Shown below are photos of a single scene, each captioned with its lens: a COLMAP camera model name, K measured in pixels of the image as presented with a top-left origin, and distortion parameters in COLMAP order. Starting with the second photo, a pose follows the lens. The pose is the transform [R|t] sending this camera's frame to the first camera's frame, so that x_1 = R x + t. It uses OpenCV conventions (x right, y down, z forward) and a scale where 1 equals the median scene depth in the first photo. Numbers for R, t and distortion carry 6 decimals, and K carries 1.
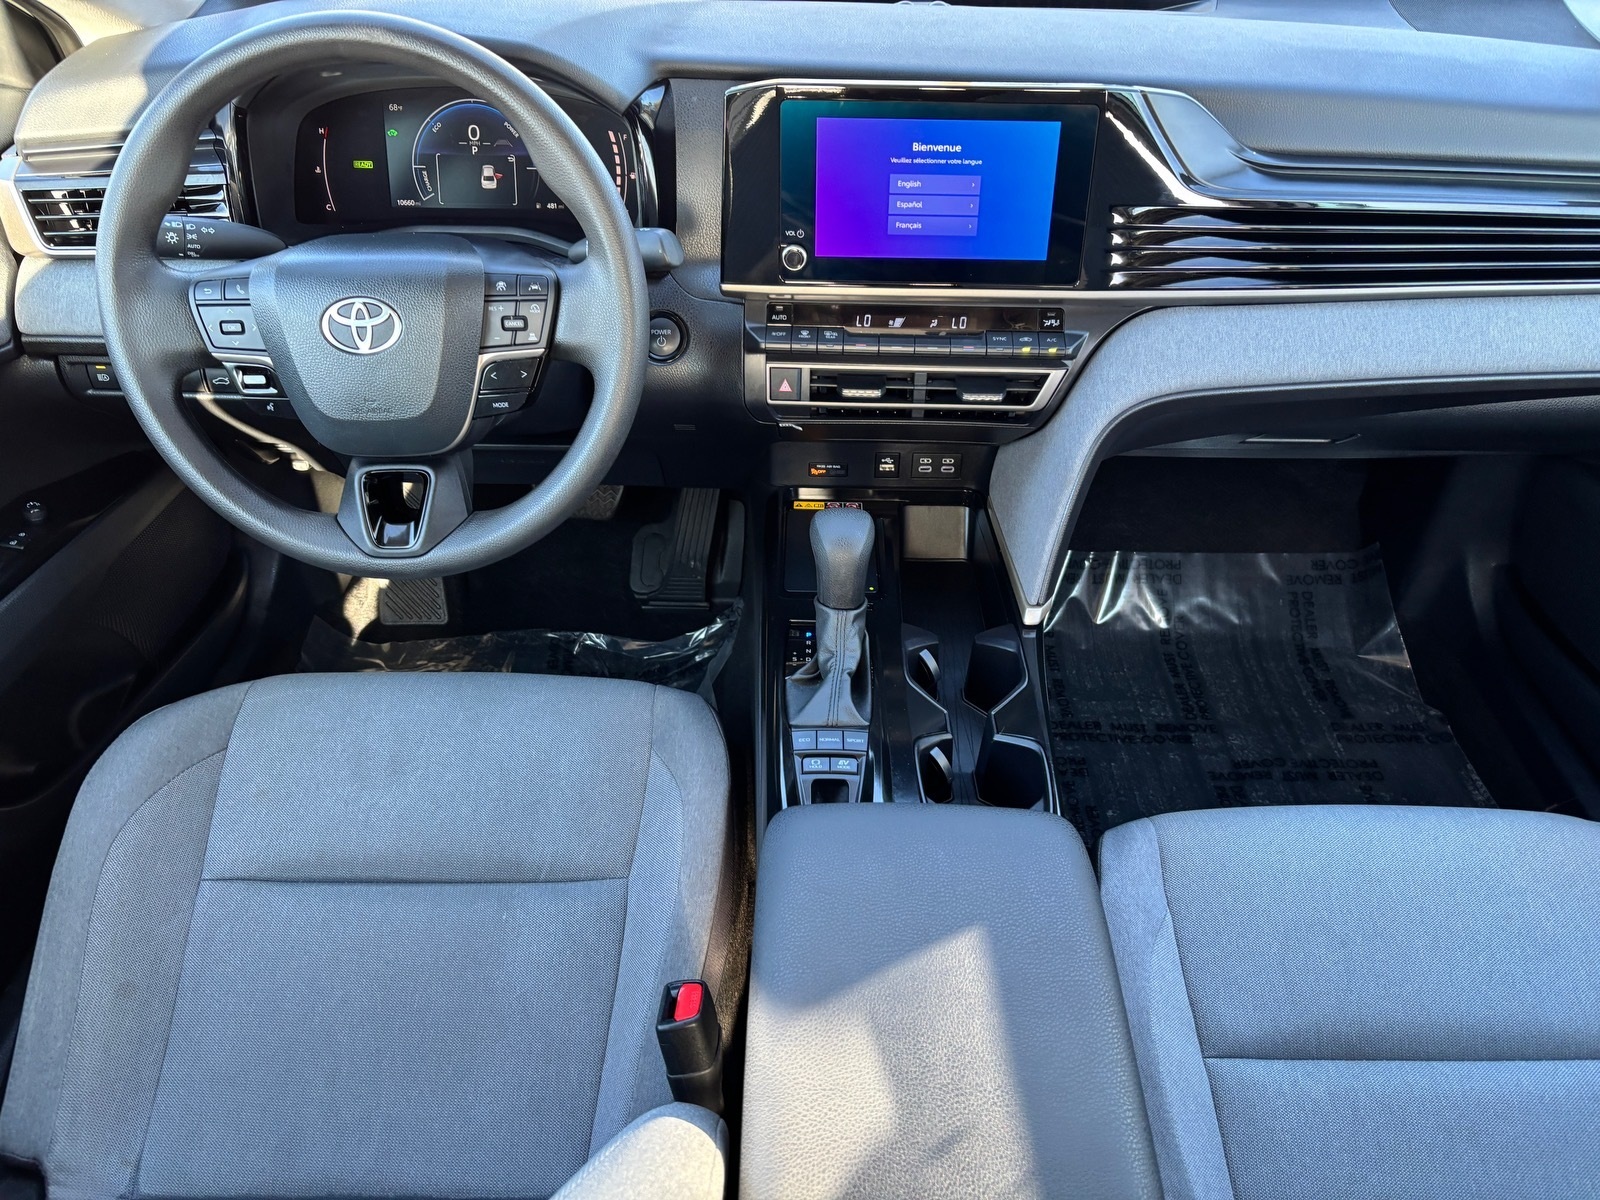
lens RADIAL K [[1224.8, 0, 806.6], [0, 1224.8, 616.1], [0, 0, 1]] dist [0.036767, -0.045208]
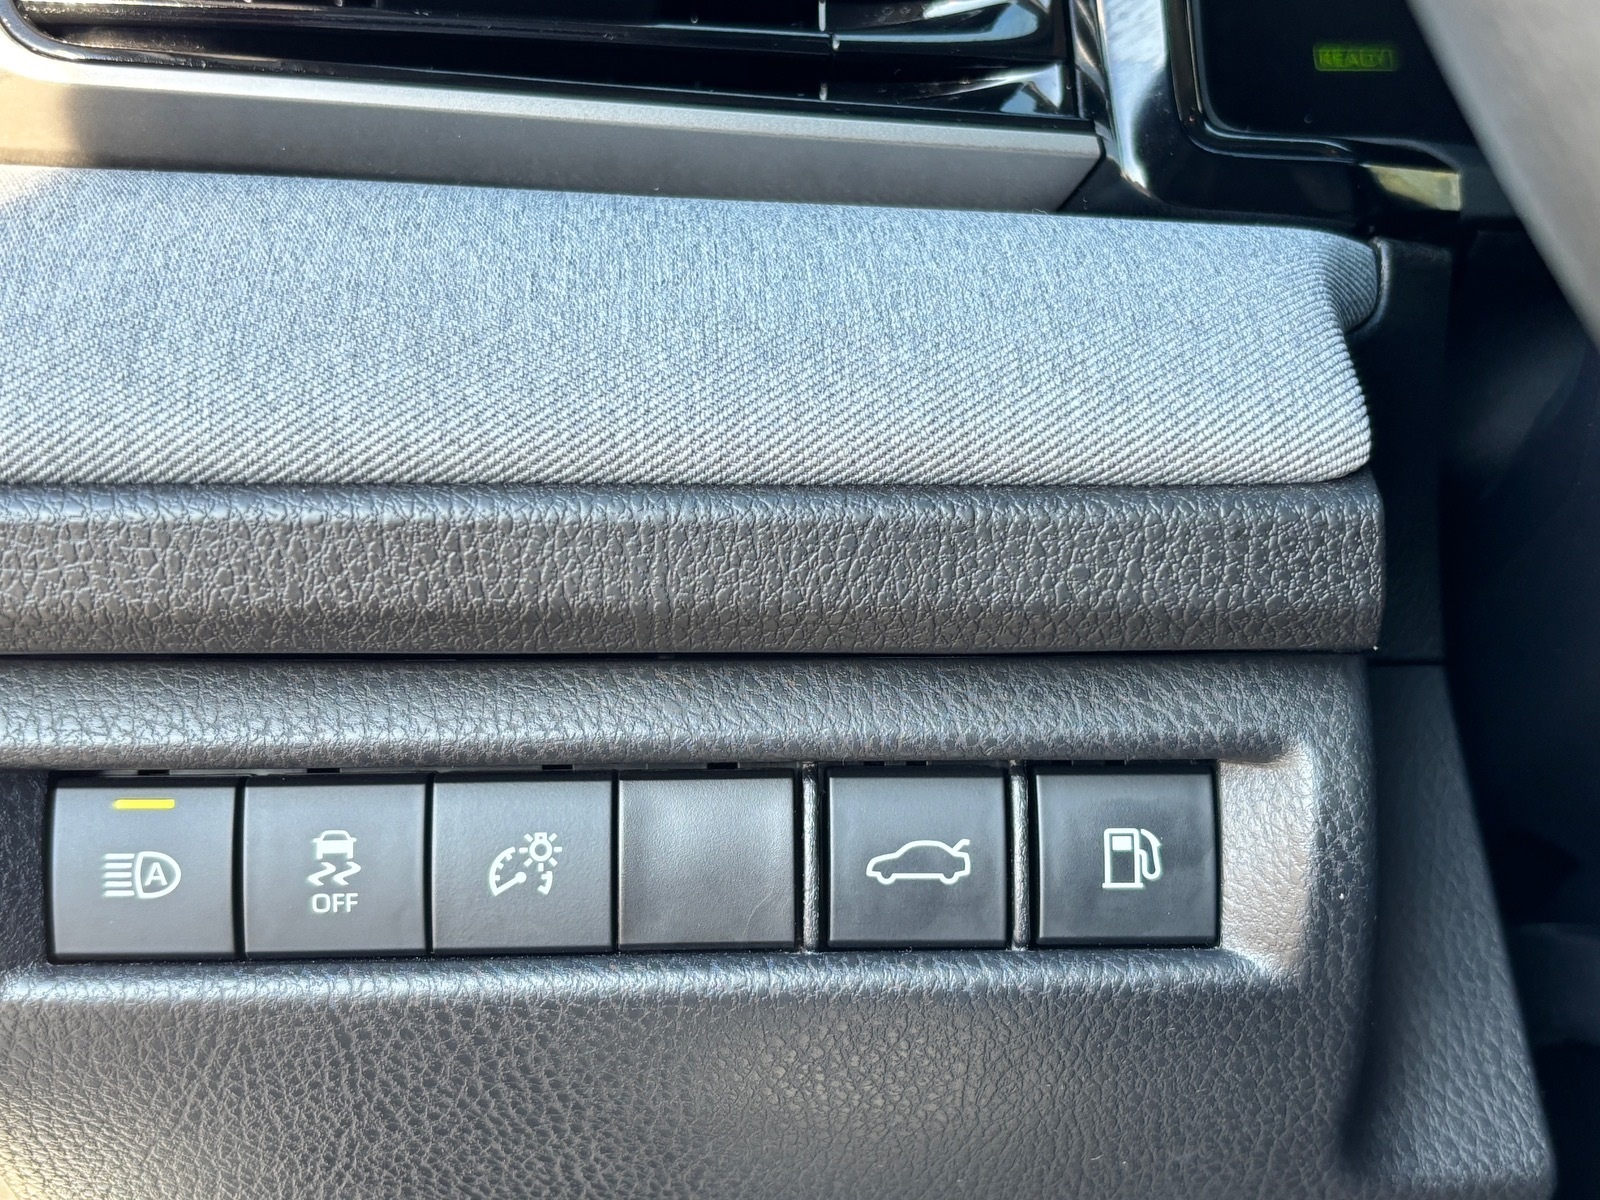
lens RADIAL K [[2022.3, 0, 807.8], [0, 2022.3, 602.0], [0, 0, 1]] dist [0.010611, 0.000000]
pose [[0.997847, -0.027094, 0.059719, -0.516934], [0.056425, 0.818761, -0.571355, -0.077039], [-0.033415, 0.573494, 0.818528, 0.798639]]
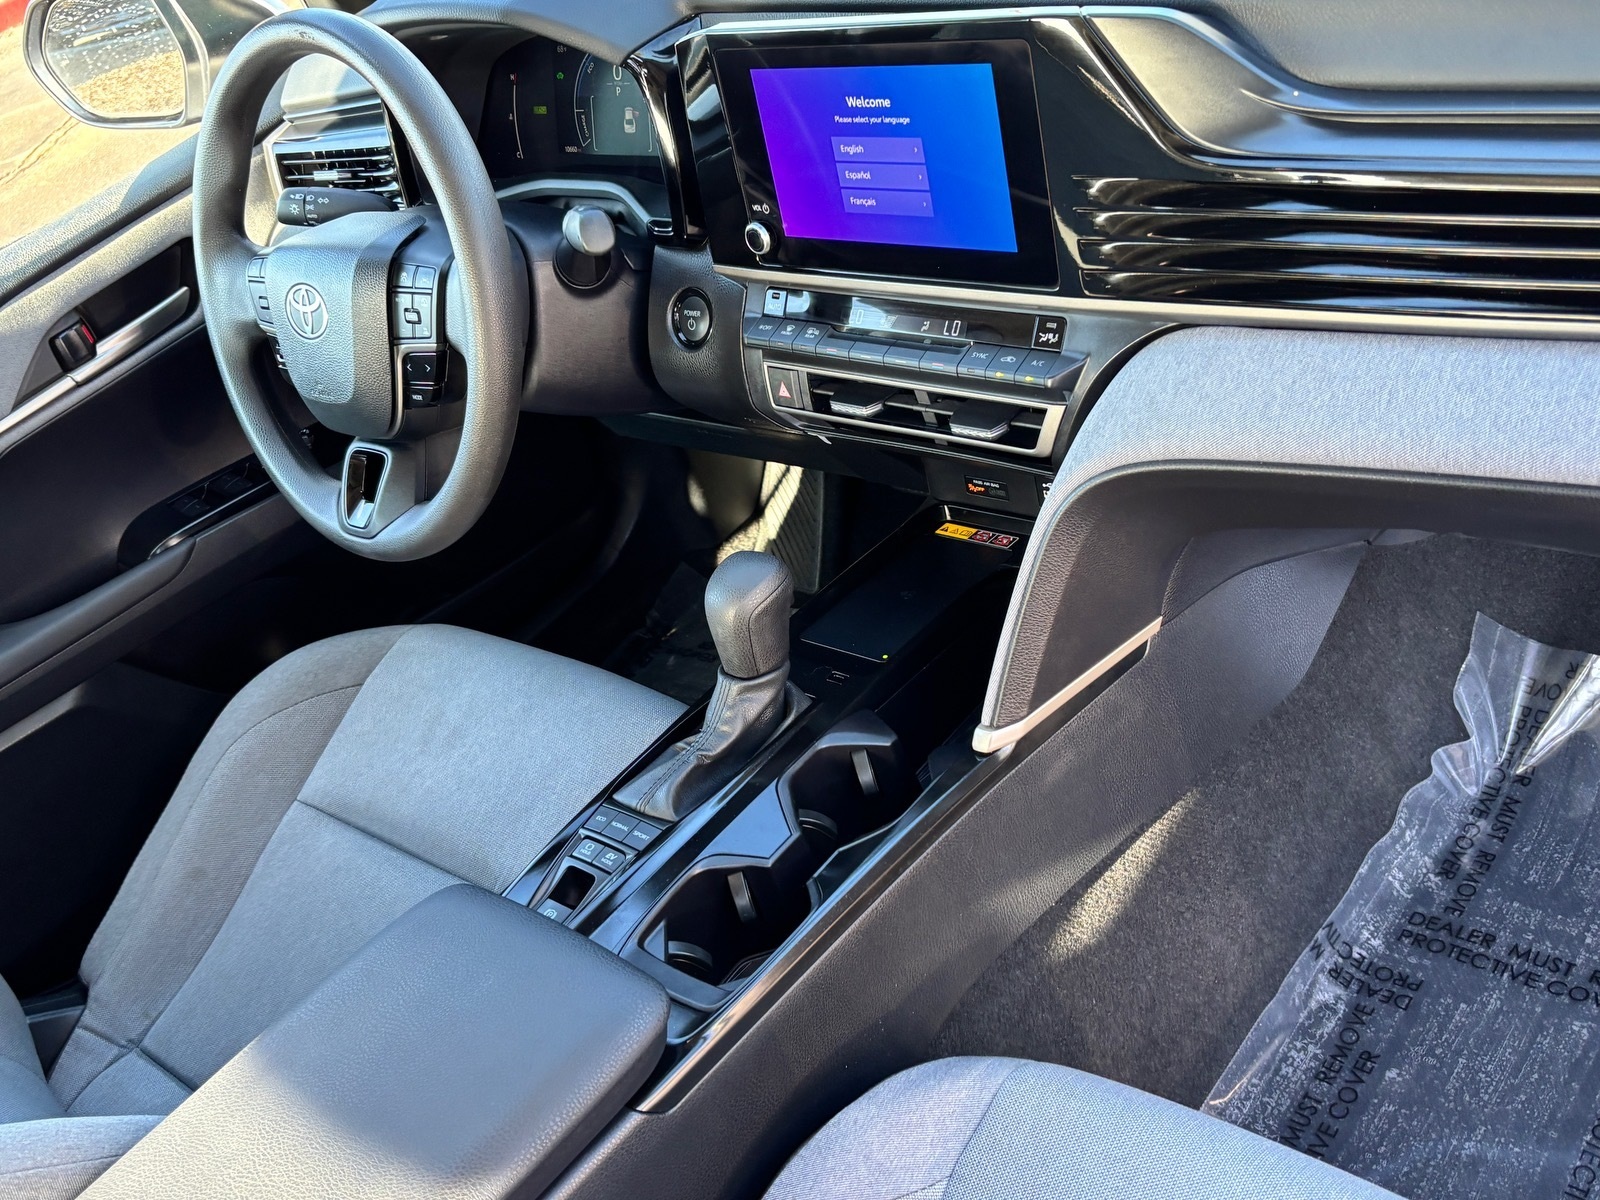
lens RADIAL K [[1637.3, 0, 778.5], [0, 1637.3, 623.4], [0, 0, 1]] dist [0.033221, 0.000000]
pose [[0.726565, 0.185811, -0.661497, 0.721208], [-0.148101, 0.982461, 0.113300, -0.158848], [0.670947, 0.015649, 0.741340, 0.205402]]
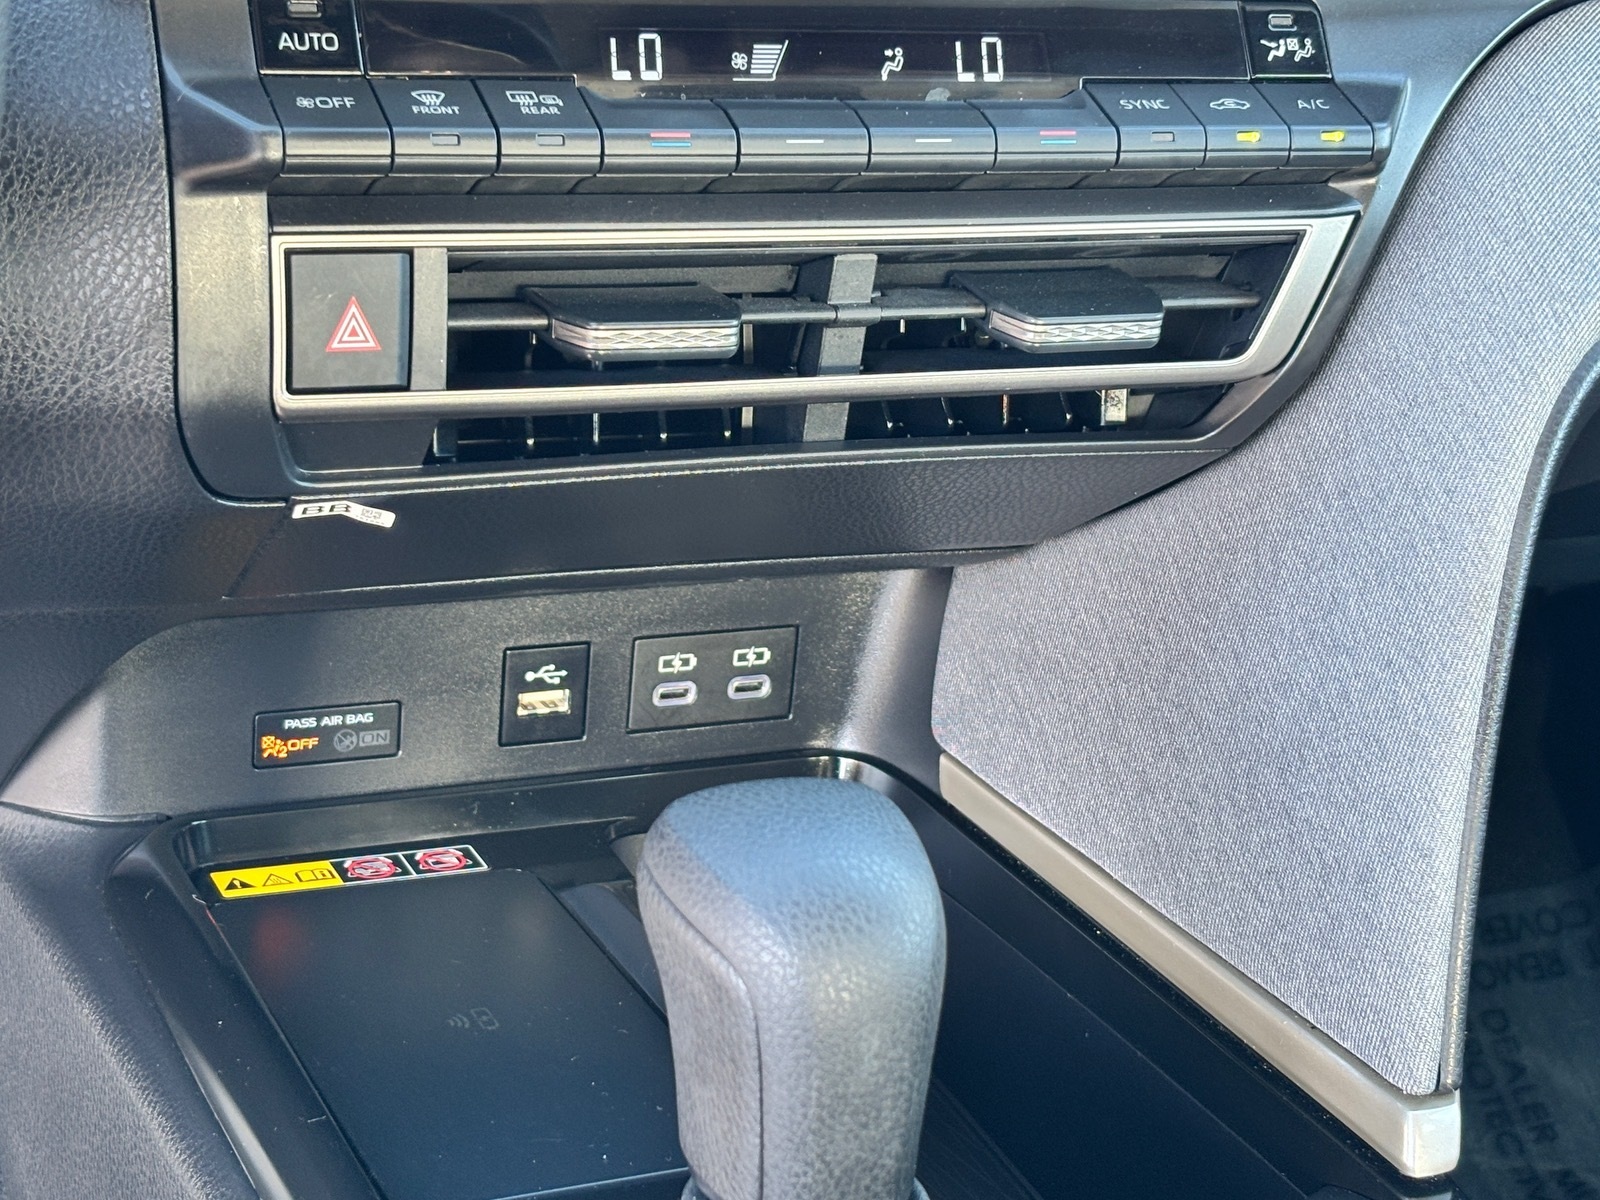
lens RADIAL K [[3028.0, 0, 775.7], [0, 3028.0, 630.8], [0, 0, 1]] dist [0.128281, 0.000000]
pose [[0.903818, -0.090372, 0.418266, -0.193821], [0.176322, 0.969262, -0.171587, -0.017380], [-0.389902, 0.228833, 0.891971, 0.462888]]
